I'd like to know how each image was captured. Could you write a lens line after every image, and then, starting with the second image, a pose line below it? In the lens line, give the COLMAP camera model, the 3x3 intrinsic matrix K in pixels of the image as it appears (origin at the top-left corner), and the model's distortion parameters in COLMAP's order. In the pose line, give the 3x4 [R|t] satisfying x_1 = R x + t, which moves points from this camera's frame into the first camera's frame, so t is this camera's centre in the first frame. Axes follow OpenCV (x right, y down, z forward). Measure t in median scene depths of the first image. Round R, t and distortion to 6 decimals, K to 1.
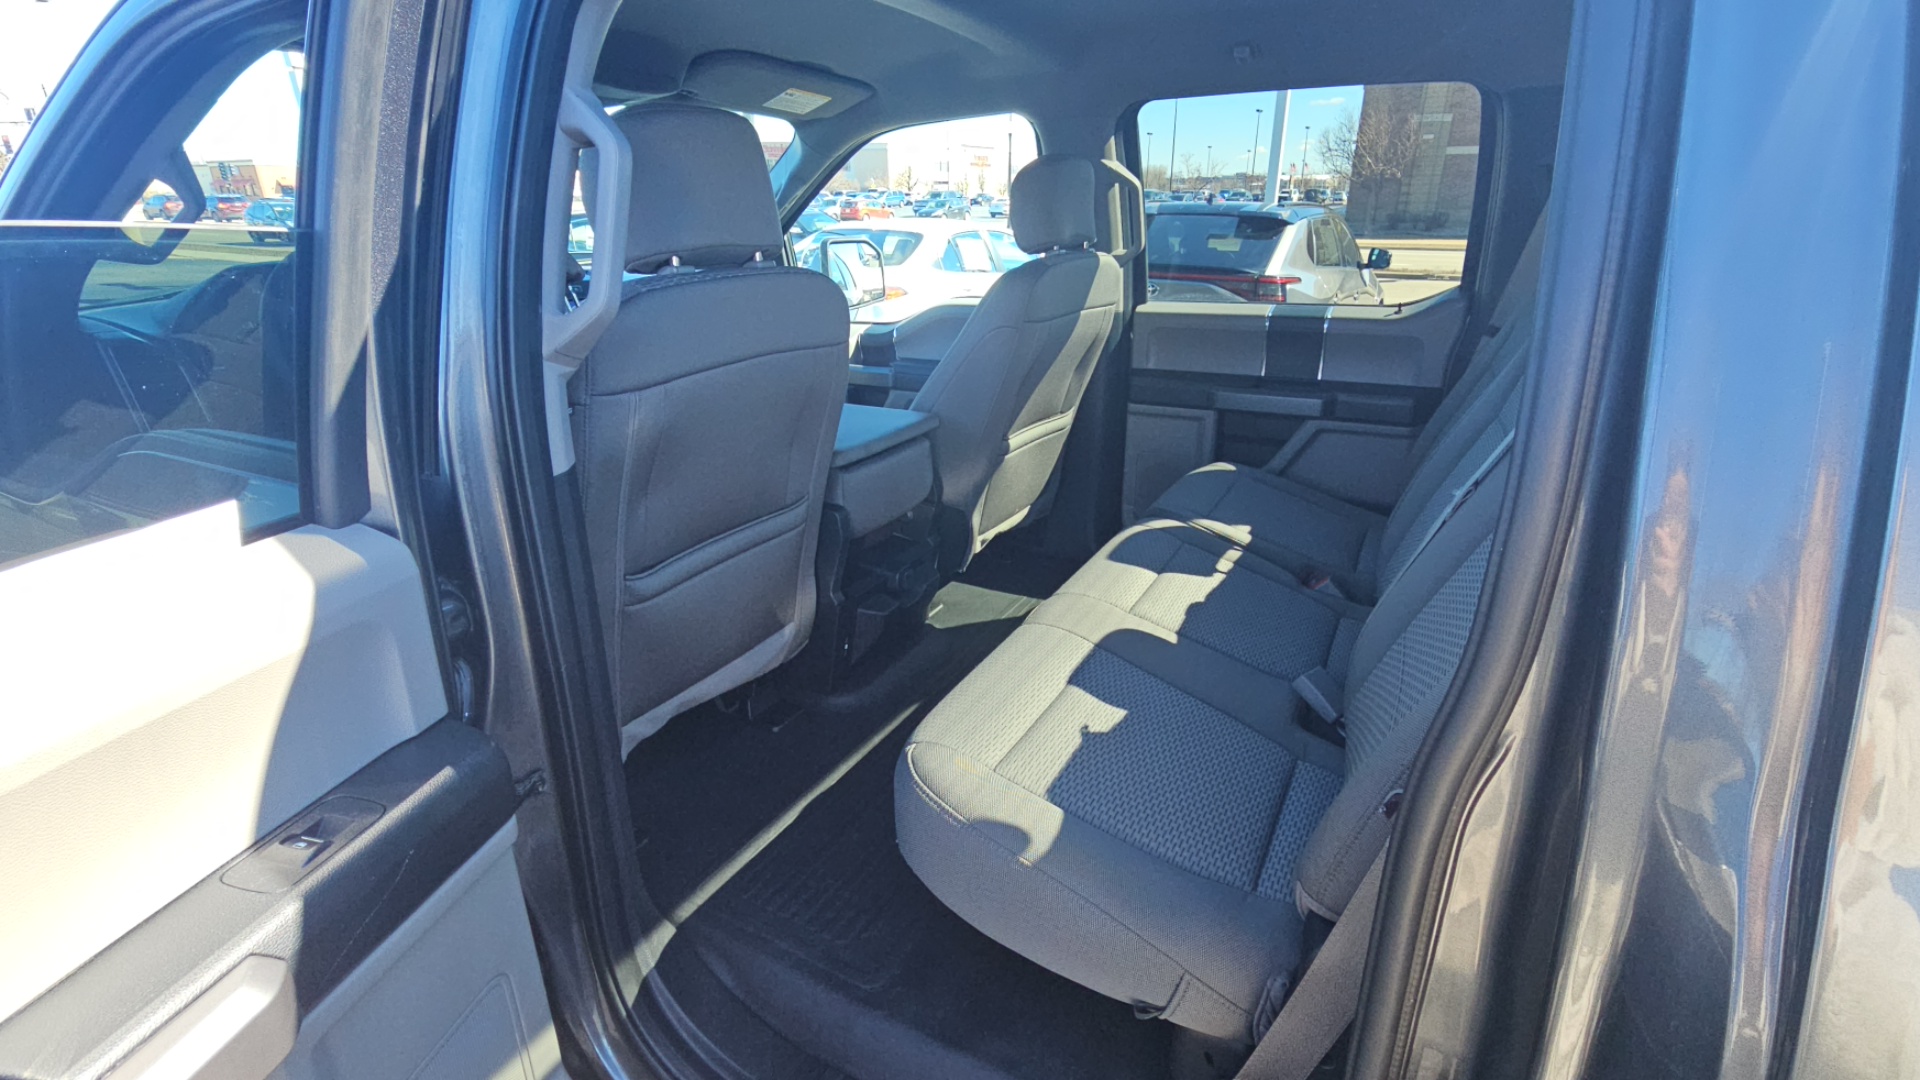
lens RADIAL K [[855.0, 0, 981.2], [0, 855.0, 547.6], [0, 0, 1]] dist [0.009249, -0.006876]
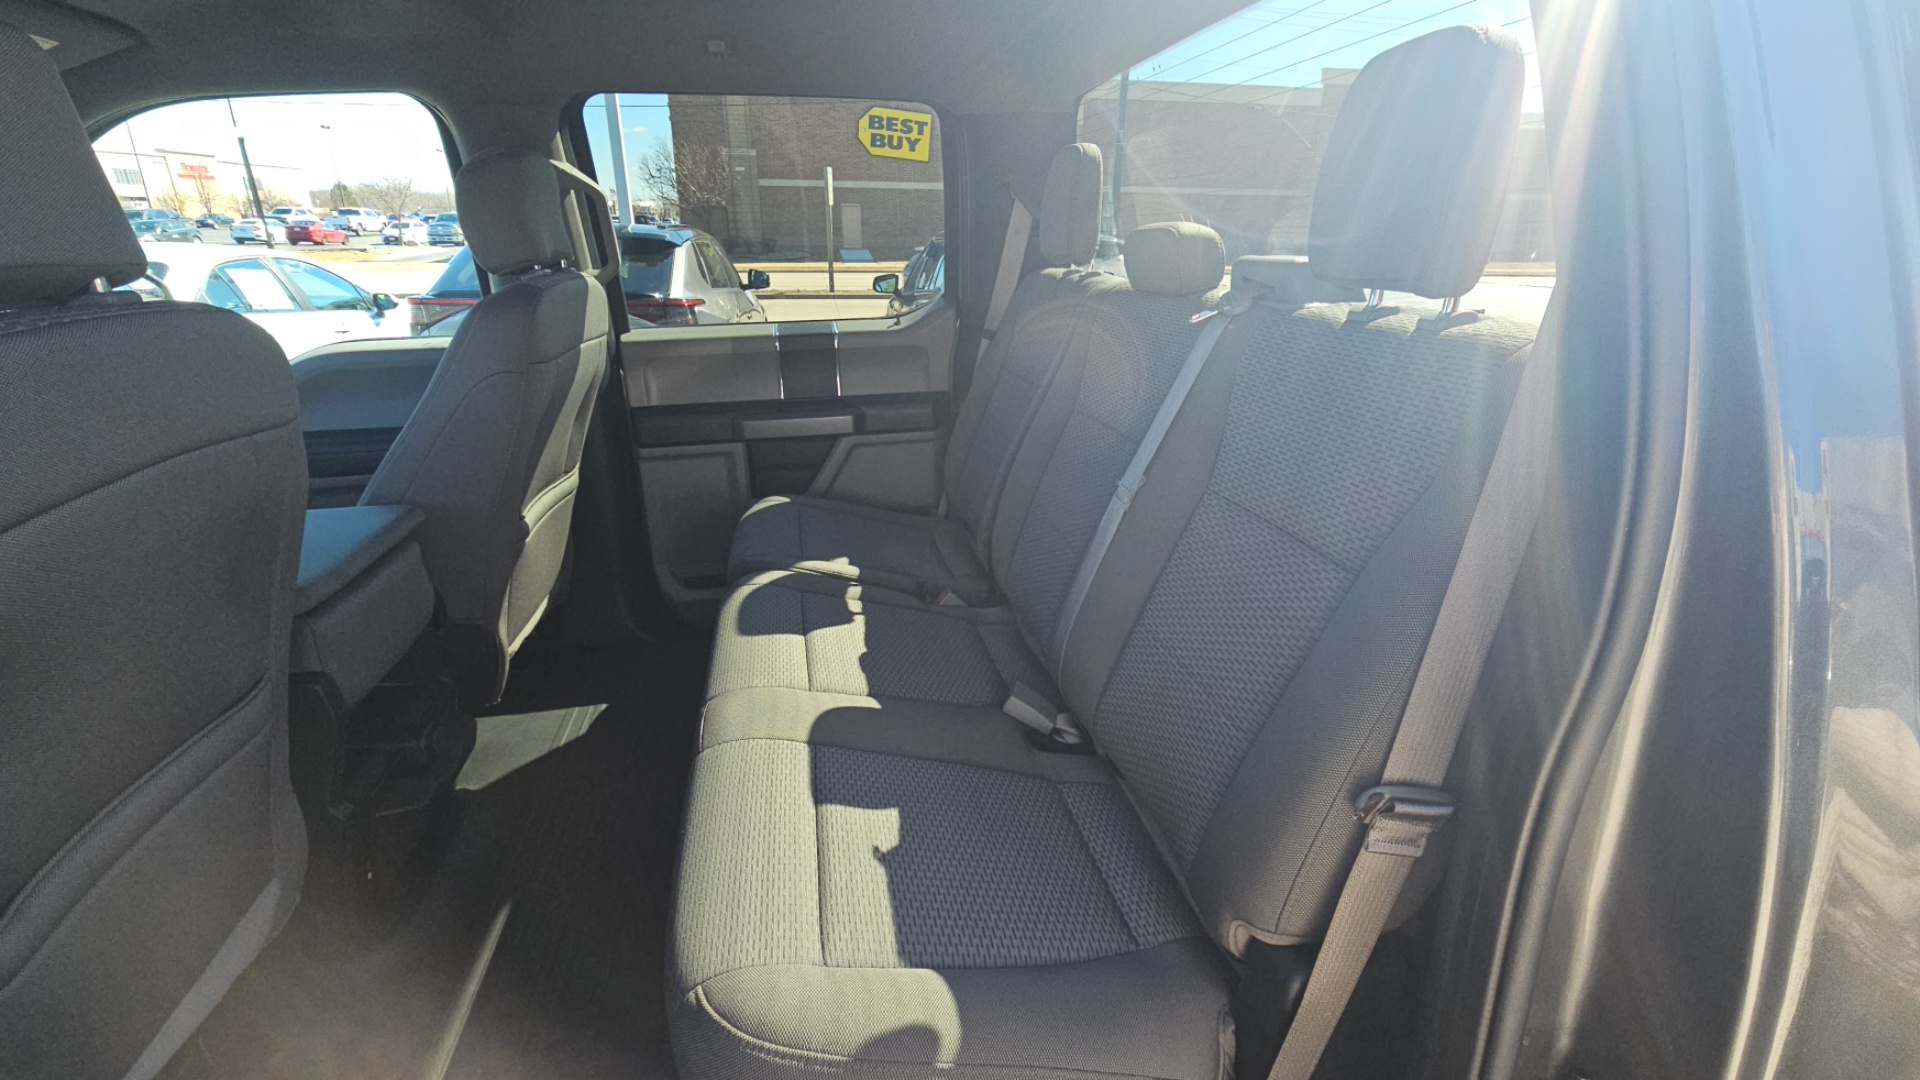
lens RADIAL K [[855.0, 0, 981.9], [0, 855.0, 549.0], [0, 0, 1]] dist [0.009249, -0.006876]
pose [[0.764966, -0.220594, 0.605116, -0.118956], [0.235661, 0.970233, 0.055781, -0.044557], [-0.599409, 0.099932, 0.794181, 0.147481]]
